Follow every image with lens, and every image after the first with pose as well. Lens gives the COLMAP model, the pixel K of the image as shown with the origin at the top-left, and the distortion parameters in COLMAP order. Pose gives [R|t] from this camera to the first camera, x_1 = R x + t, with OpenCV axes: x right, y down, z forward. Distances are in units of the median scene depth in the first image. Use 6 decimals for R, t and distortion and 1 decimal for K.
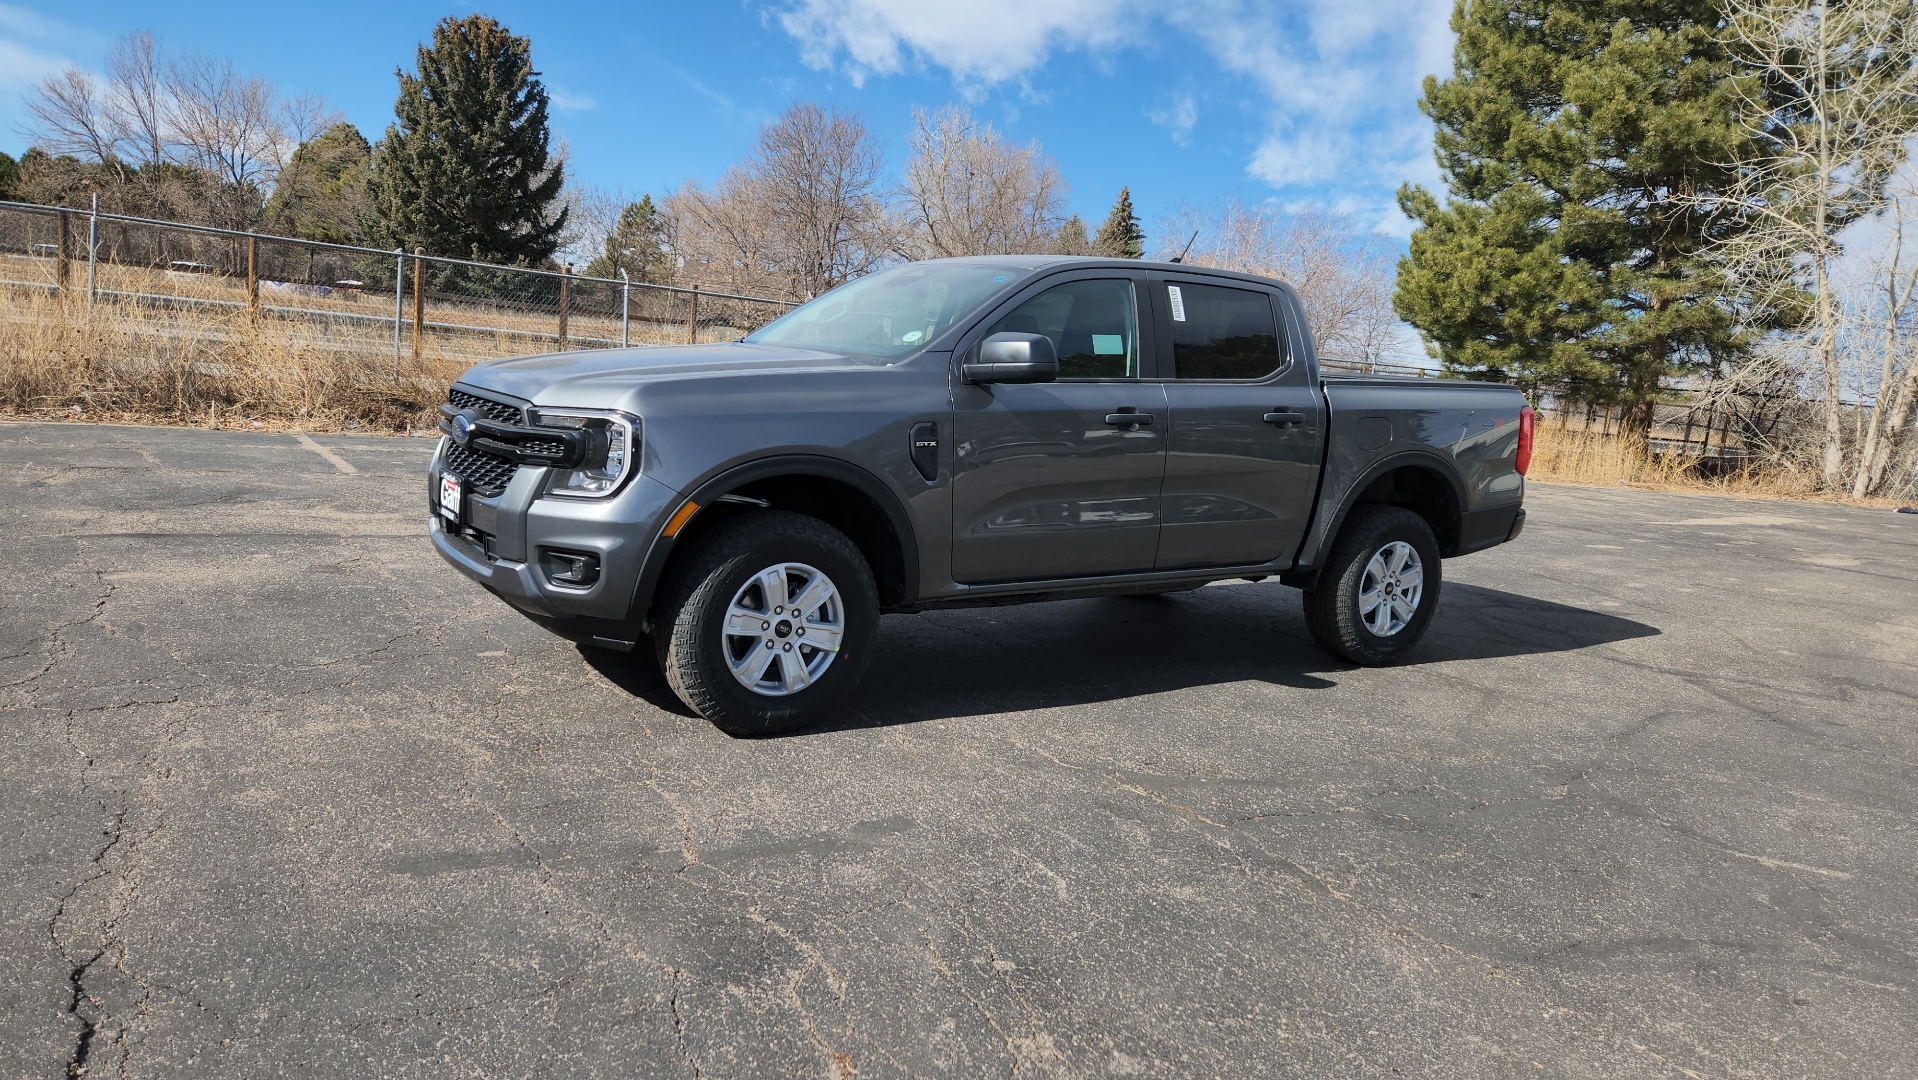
lens RADIAL K [[1272.9, 0, 959.0], [0, 1272.9, 540.0], [0, 0, 1]] dist [0.029602, -0.003024]
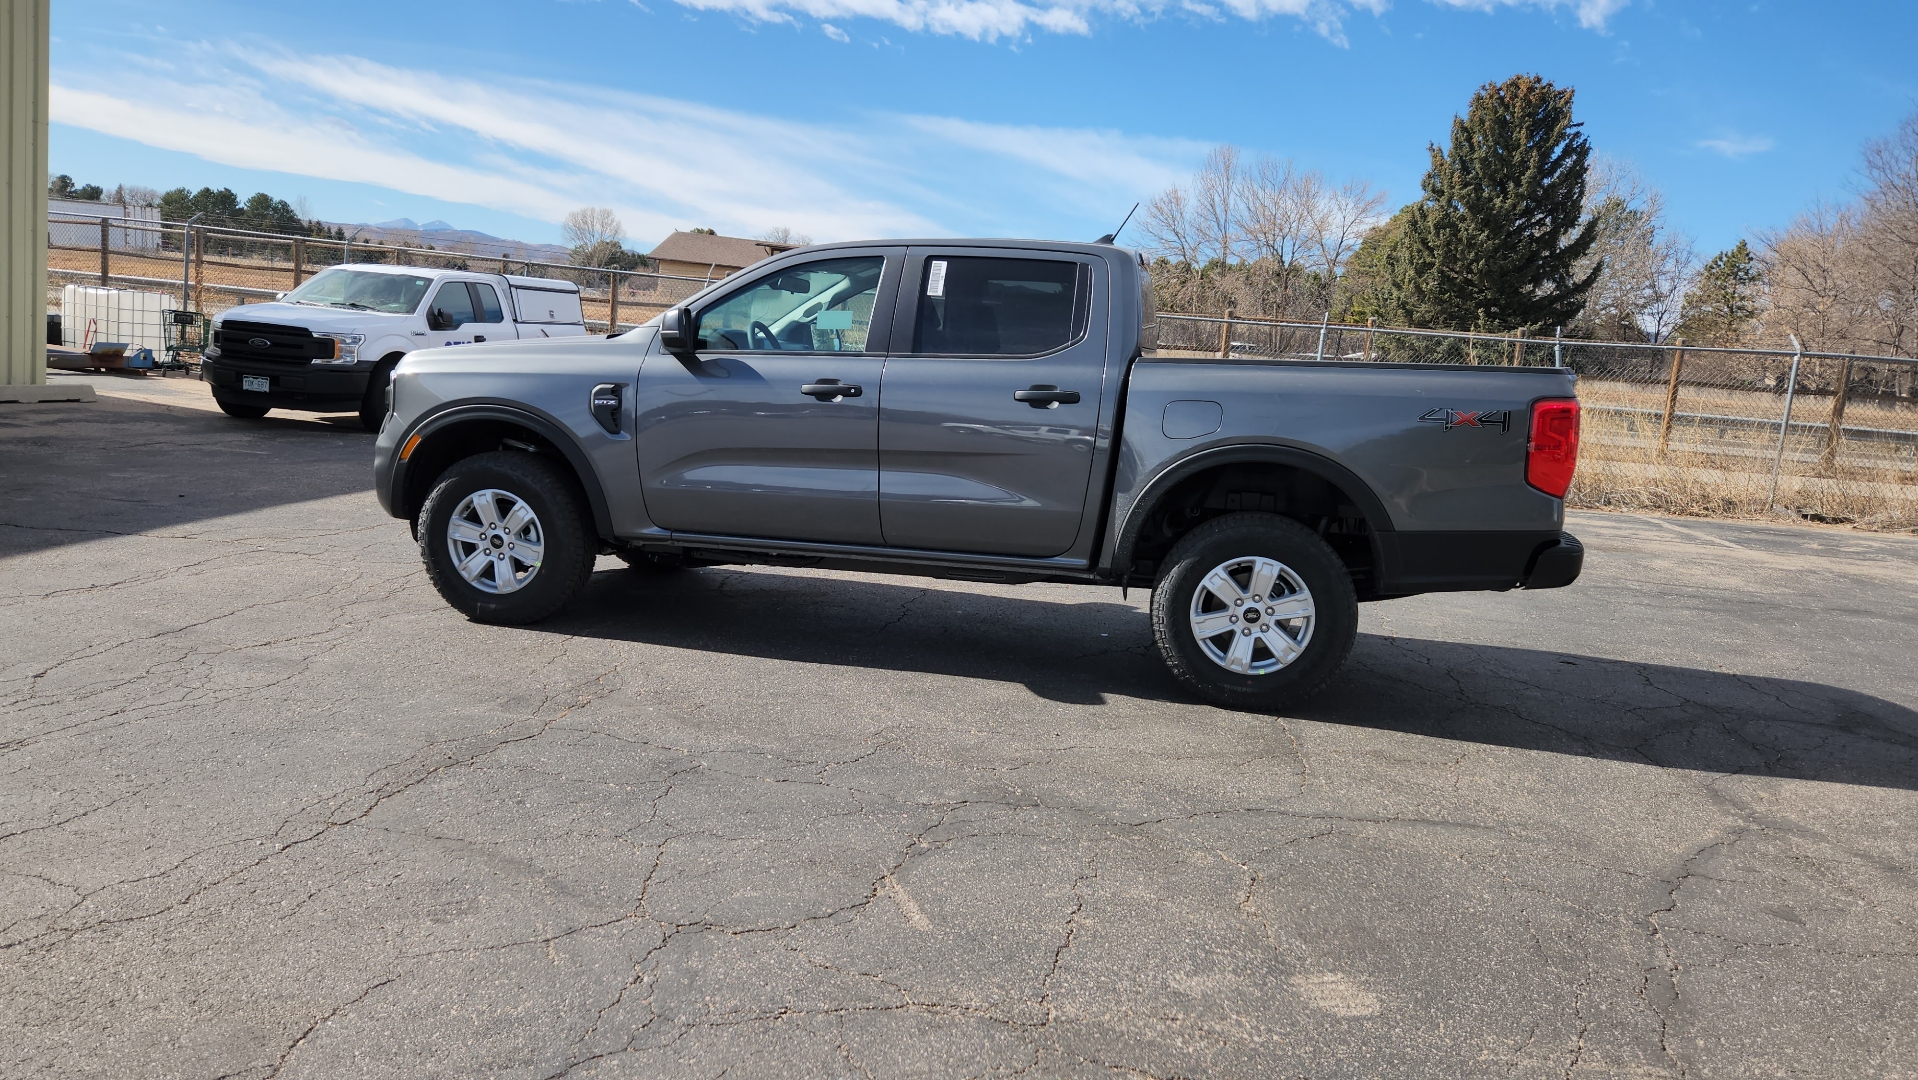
lens RADIAL K [[1302.0, 0, 955.9], [0, 1302.0, 554.4], [0, 0, 1]] dist [0.064413, -0.044261]
pose [[0.689755, 0.077407, -0.719893, 0.086286], [-0.113280, 0.993562, -0.001703, 0.002430], [0.715127, 0.082724, 0.694083, 0.030881]]
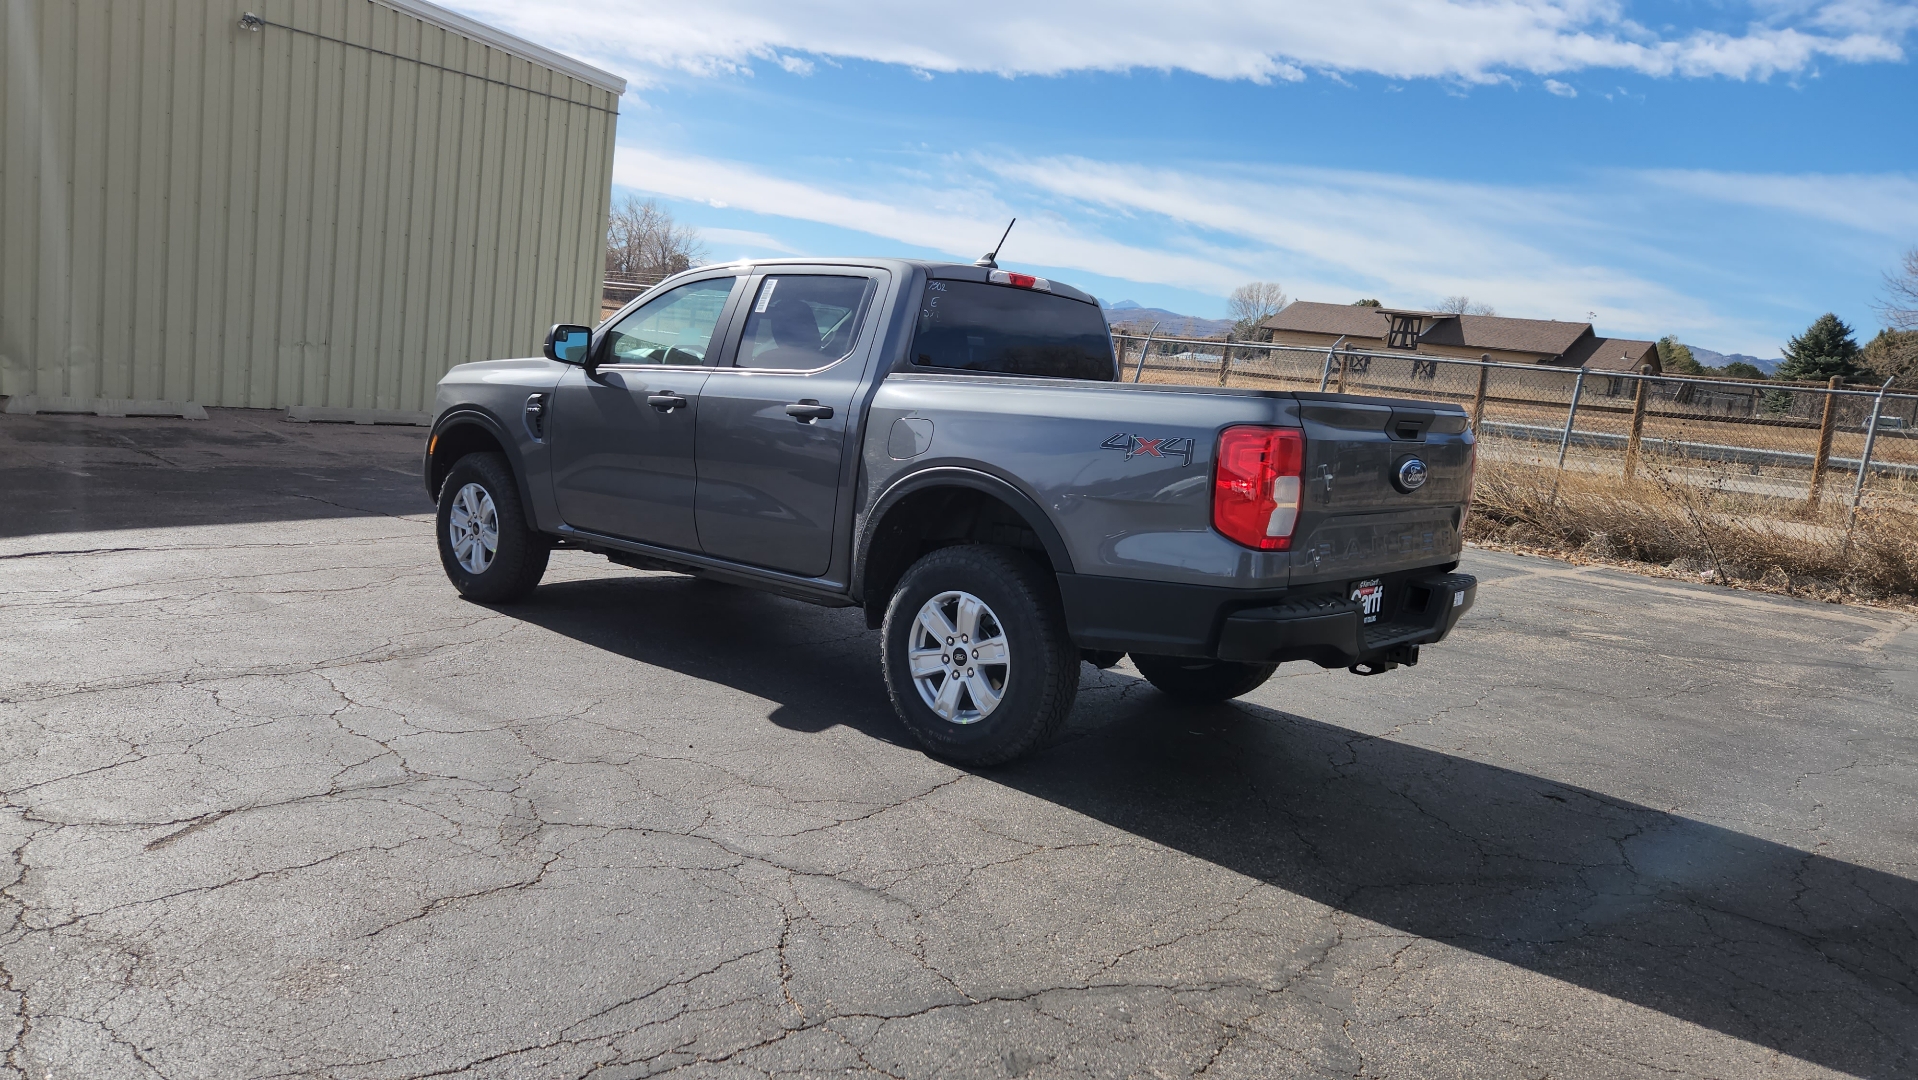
lens RADIAL K [[1320.6, 0, 952.1], [0, 1320.6, 540.9], [0, 0, 1]] dist [0.082072, -0.075001]
pose [[0.253062, 0.065721, -0.965215, 0.114193], [-0.205253, 0.978625, 0.012820, -0.003812], [0.945426, 0.194869, 0.261142, 0.084624]]
